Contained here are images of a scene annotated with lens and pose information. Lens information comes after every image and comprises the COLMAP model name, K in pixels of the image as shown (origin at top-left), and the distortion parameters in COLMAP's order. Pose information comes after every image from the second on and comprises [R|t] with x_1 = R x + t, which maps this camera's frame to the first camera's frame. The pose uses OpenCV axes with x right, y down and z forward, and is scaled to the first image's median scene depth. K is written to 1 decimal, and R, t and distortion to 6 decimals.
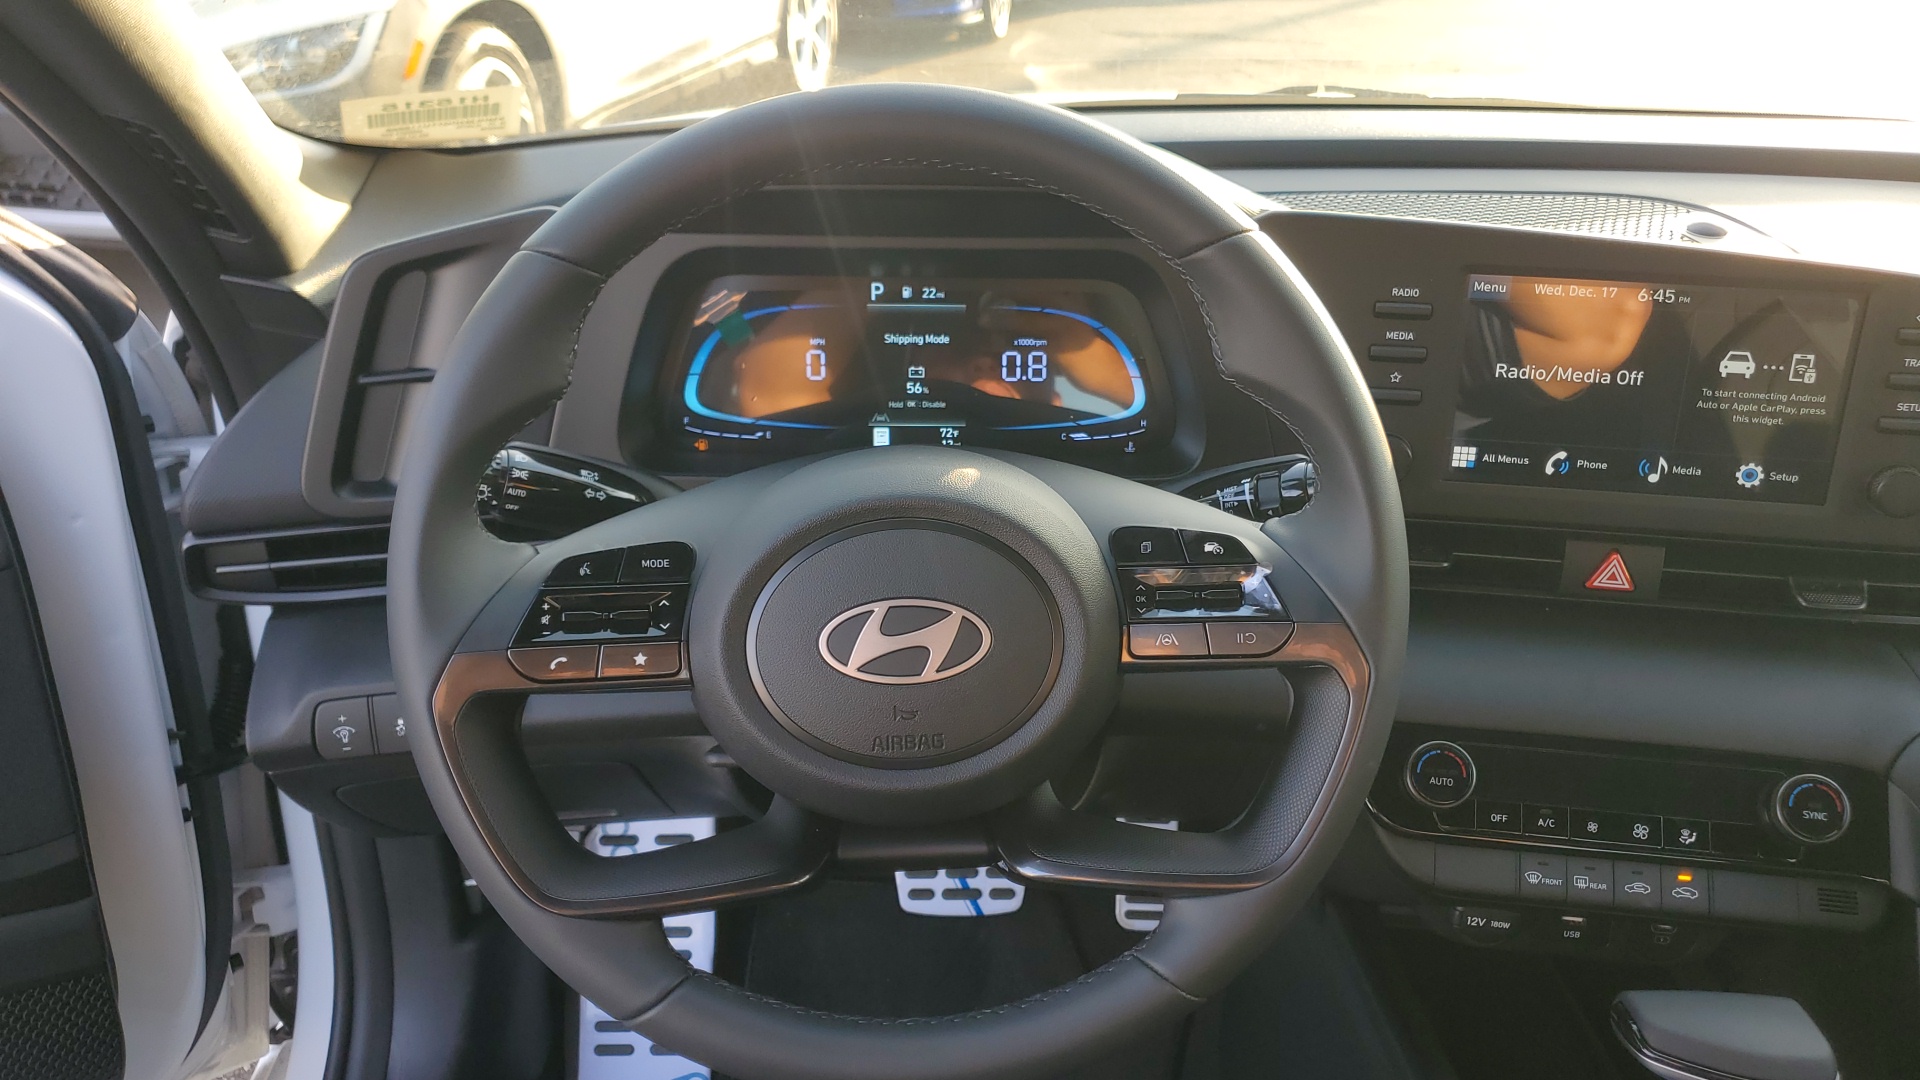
lens RADIAL K [[1480.0, 0, 987.2], [0, 1480.0, 552.2], [0, 0, 1]] dist [0.054750, -0.087969]
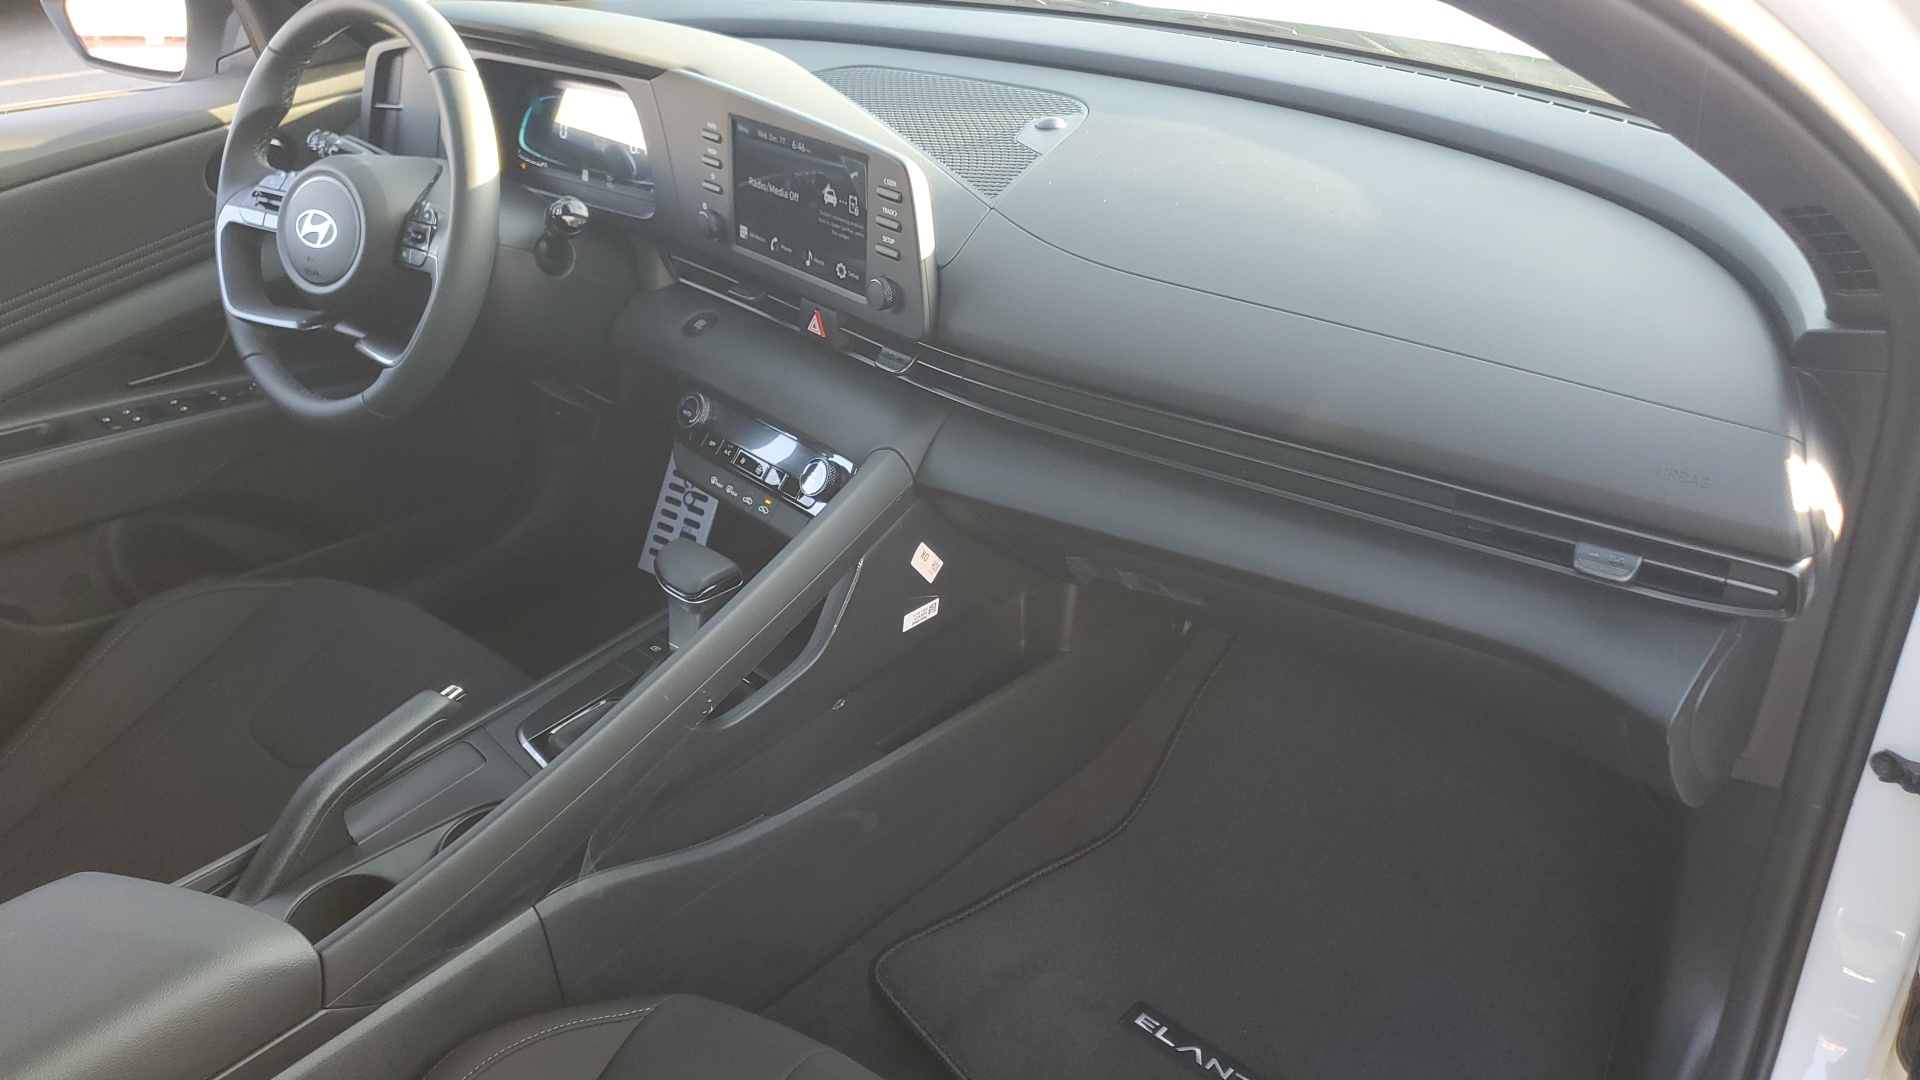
lens RADIAL K [[1480.0, 0, 973.3], [0, 1480.0, 555.6], [0, 0, 1]] dist [0.054750, -0.087969]
pose [[0.761715, 0.291345, -0.578713, 1.555522], [-0.226537, 0.956579, 0.183404, -0.078976], [0.607019, -0.008602, 0.794641, -0.175377]]
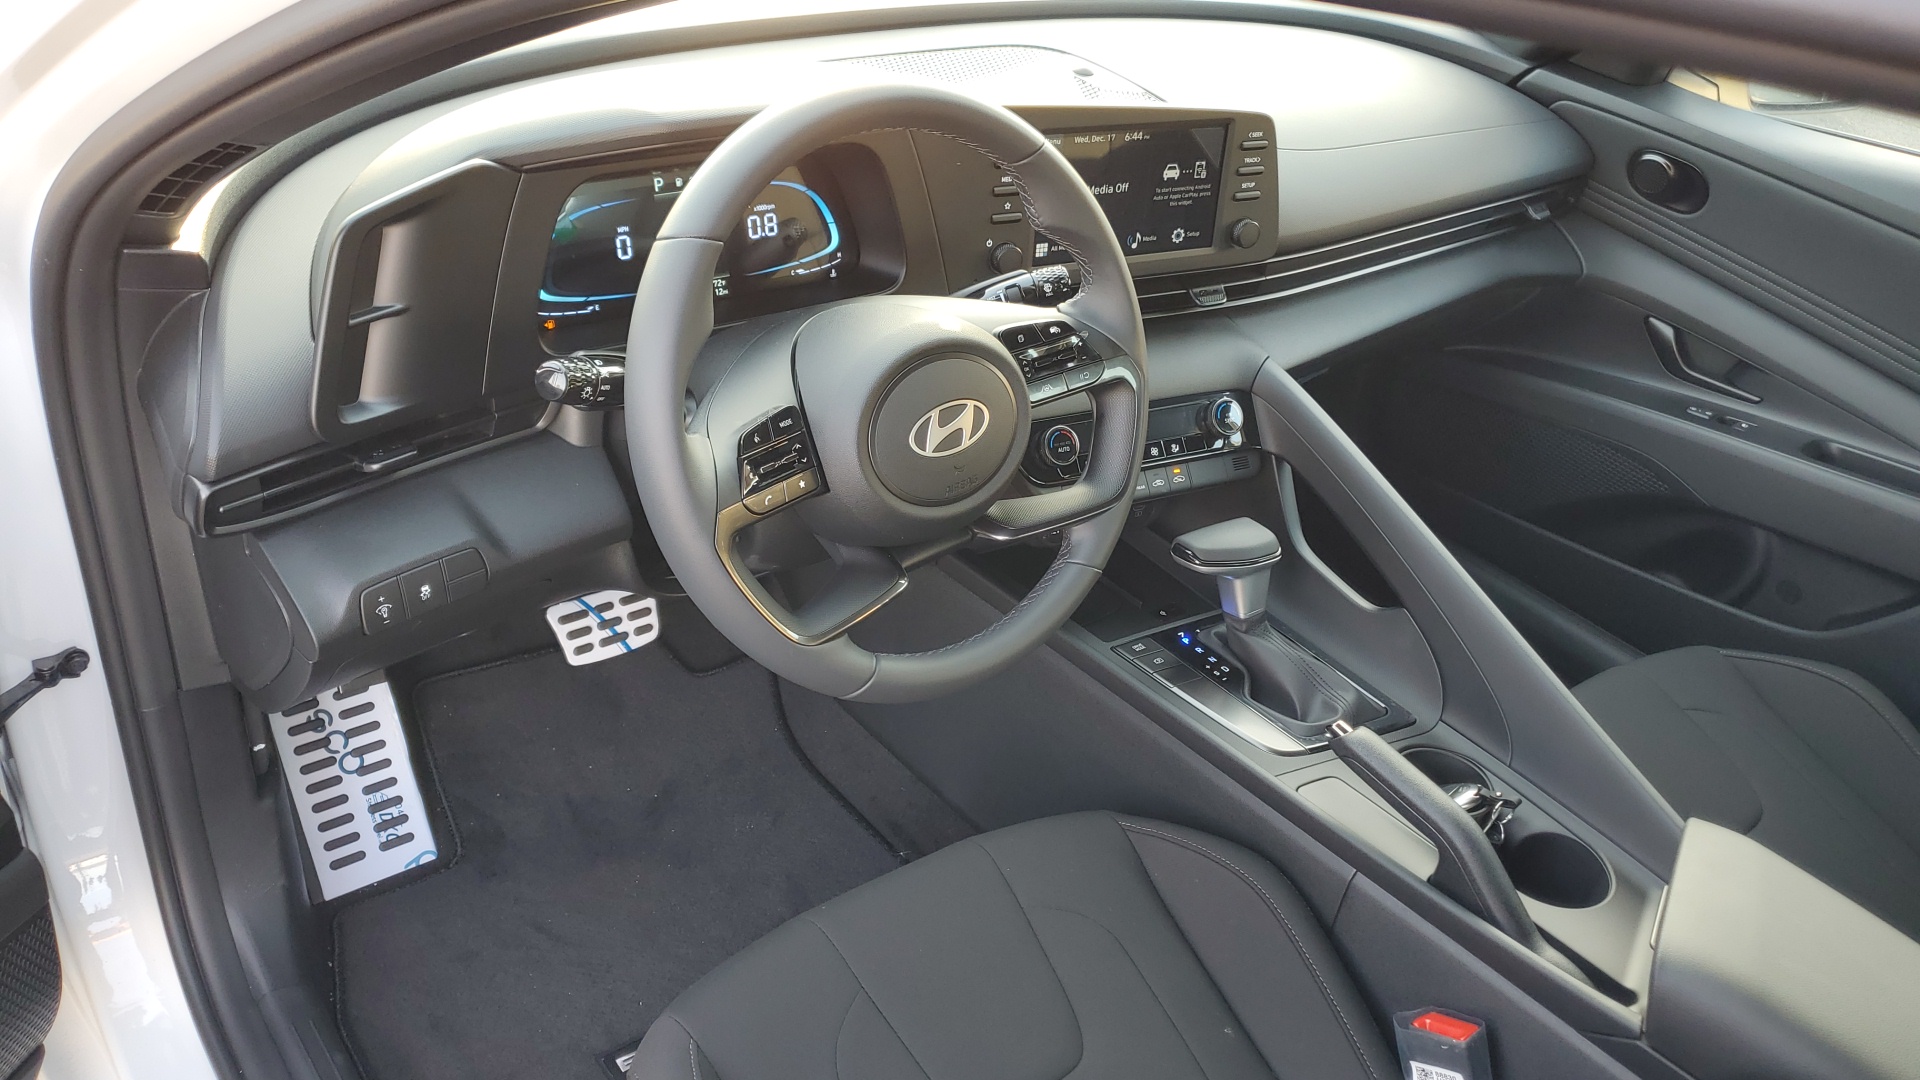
lens RADIAL K [[1480.0, 0, 948.5], [0, 1480.0, 564.8], [0, 0, 1]] dist [0.054750, -0.087969]
pose [[0.793596, -0.266879, 0.546792, -0.708440], [0.155191, 0.957731, 0.242211, -0.137726], [-0.588321, -0.107360, 0.801469, -0.252425]]
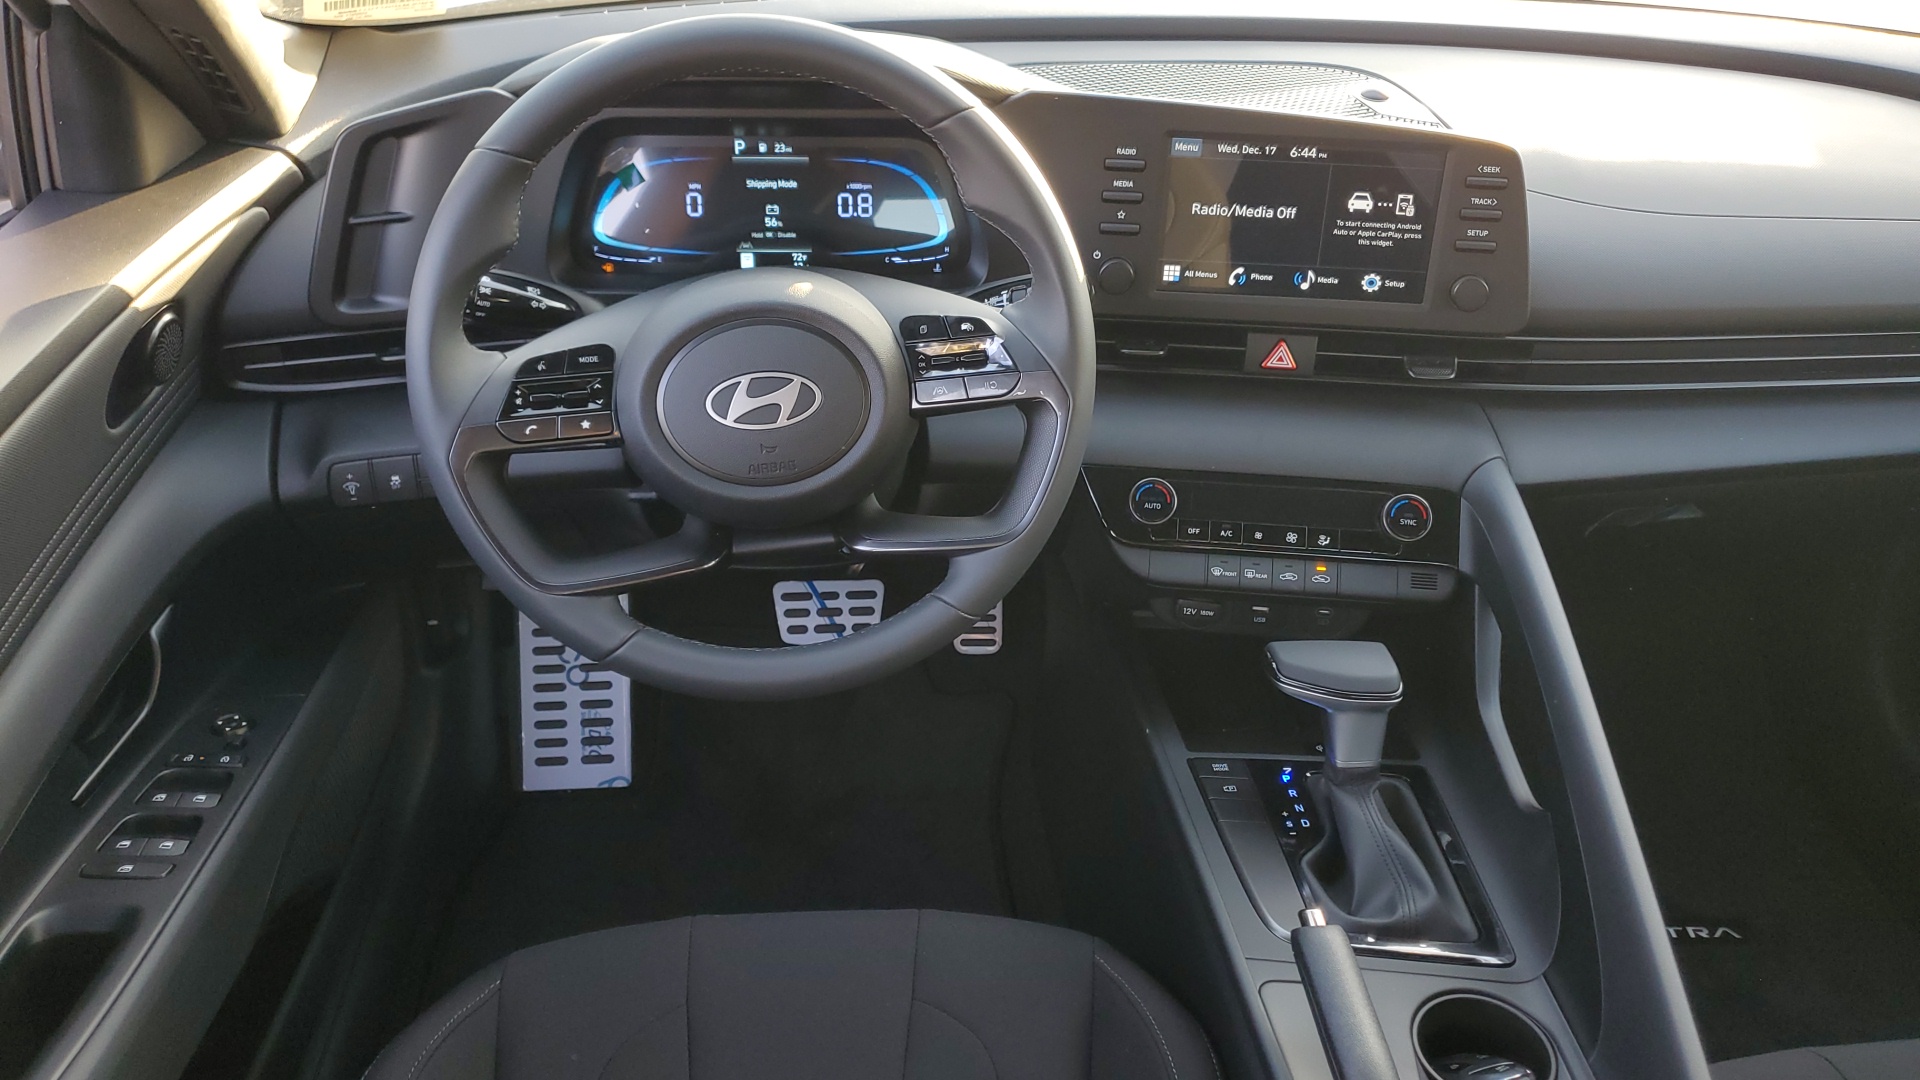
lens RADIAL K [[1480.0, 0, 980.9], [0, 1480.0, 555.9], [0, 0, 1]] dist [0.054750, -0.087969]
pose [[0.997398, -0.023045, 0.068312, 0.041659], [0.014425, 0.992166, 0.124092, 0.023028], [-0.070636, -0.122783, 0.989917, -0.371972]]
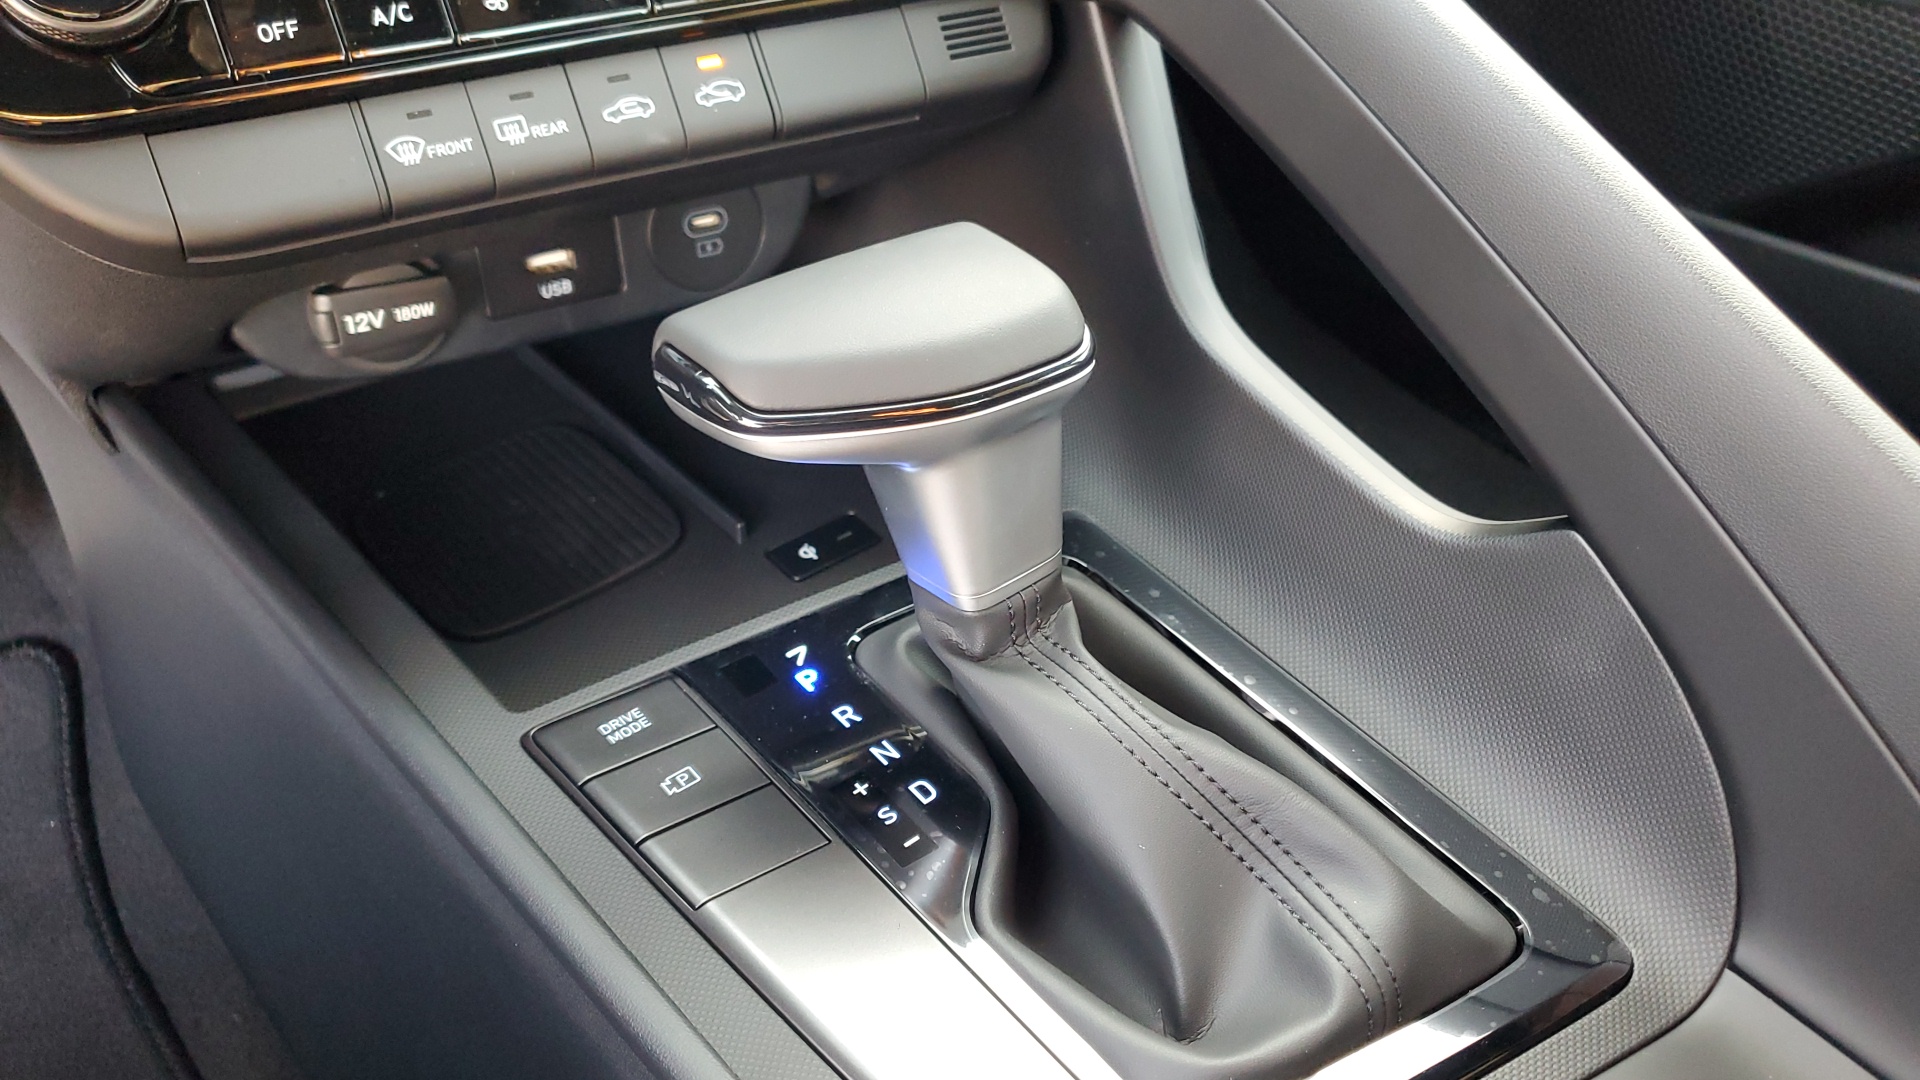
lens RADIAL K [[1480.0, 0, 950.9], [0, 1480.0, 550.8], [0, 0, 1]] dist [0.054750, -0.087969]
pose [[0.776396, -0.393984, 0.491921, 0.224200], [0.225002, 0.902359, 0.367589, 0.192387], [-0.588714, -0.174711, 0.789235, 0.532694]]
